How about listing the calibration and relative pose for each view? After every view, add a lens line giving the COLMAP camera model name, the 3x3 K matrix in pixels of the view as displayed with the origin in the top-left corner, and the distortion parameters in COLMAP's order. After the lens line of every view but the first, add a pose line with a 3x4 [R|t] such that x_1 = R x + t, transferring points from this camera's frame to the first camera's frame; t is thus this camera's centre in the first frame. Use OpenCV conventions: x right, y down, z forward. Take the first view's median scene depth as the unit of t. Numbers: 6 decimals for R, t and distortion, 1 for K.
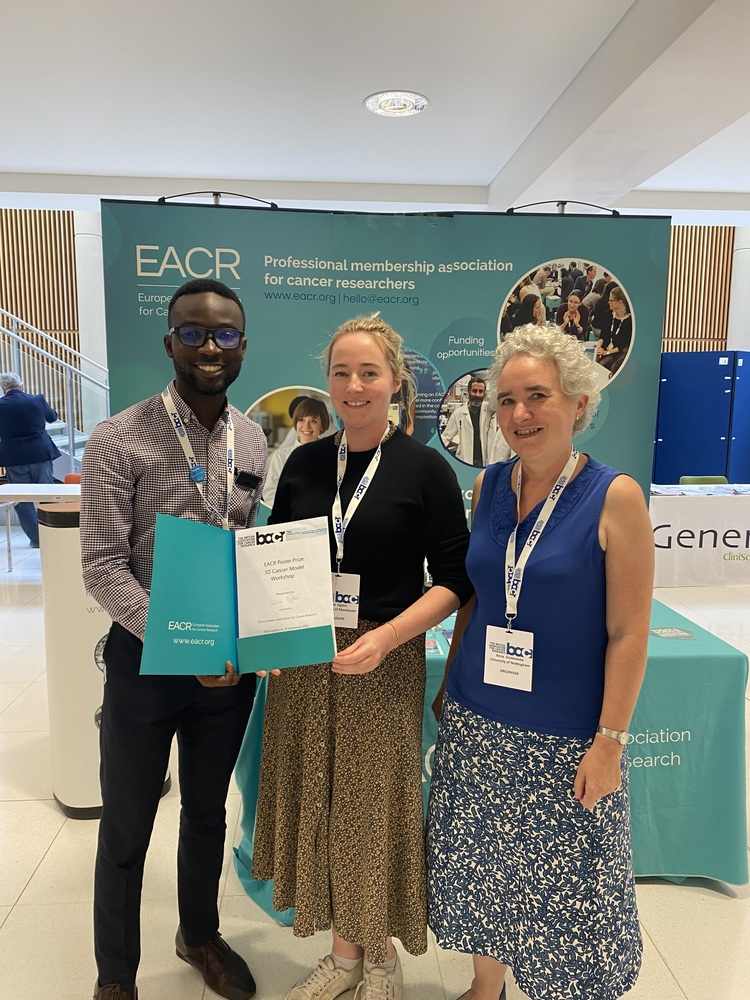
lens RADIAL K [[755.7, 0, 373.0], [0, 755.7, 500.1], [0, 0, 1]] dist [0.049644, -0.005281]
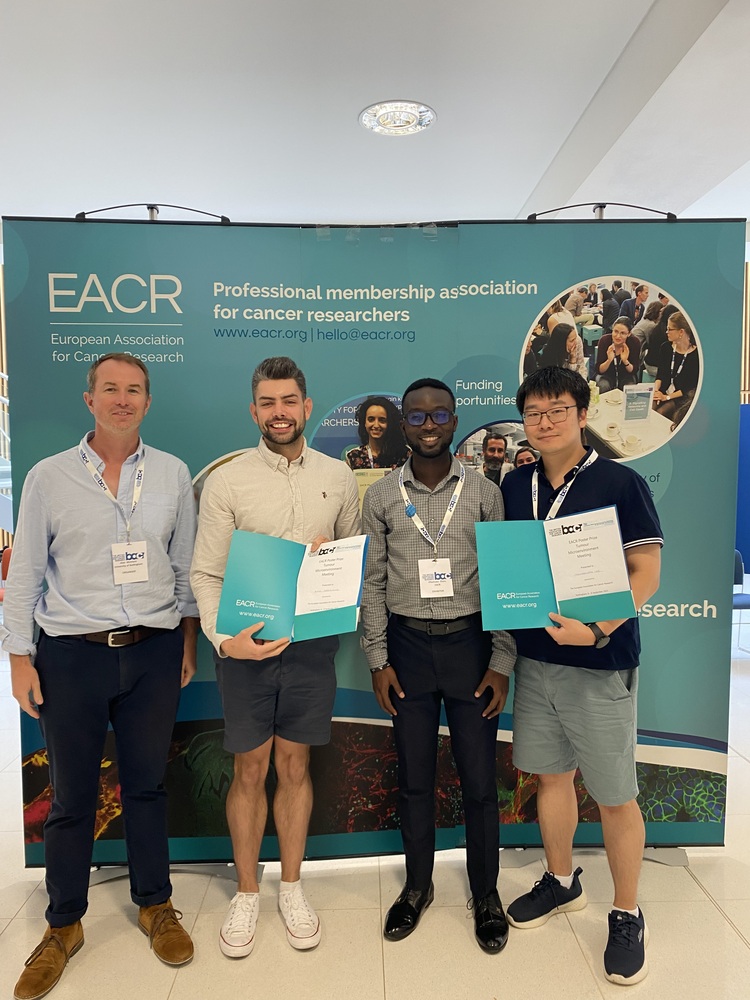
lens RADIAL K [[755.7, 0, 378.3], [0, 755.7, 501.4], [0, 0, 1]] dist [0.049644, -0.005281]
pose [[0.998735, -0.016047, -0.047649, 0.056356], [0.012094, 0.996548, -0.082130, -0.032384], [0.048802, 0.081450, 0.995482, 0.245454]]
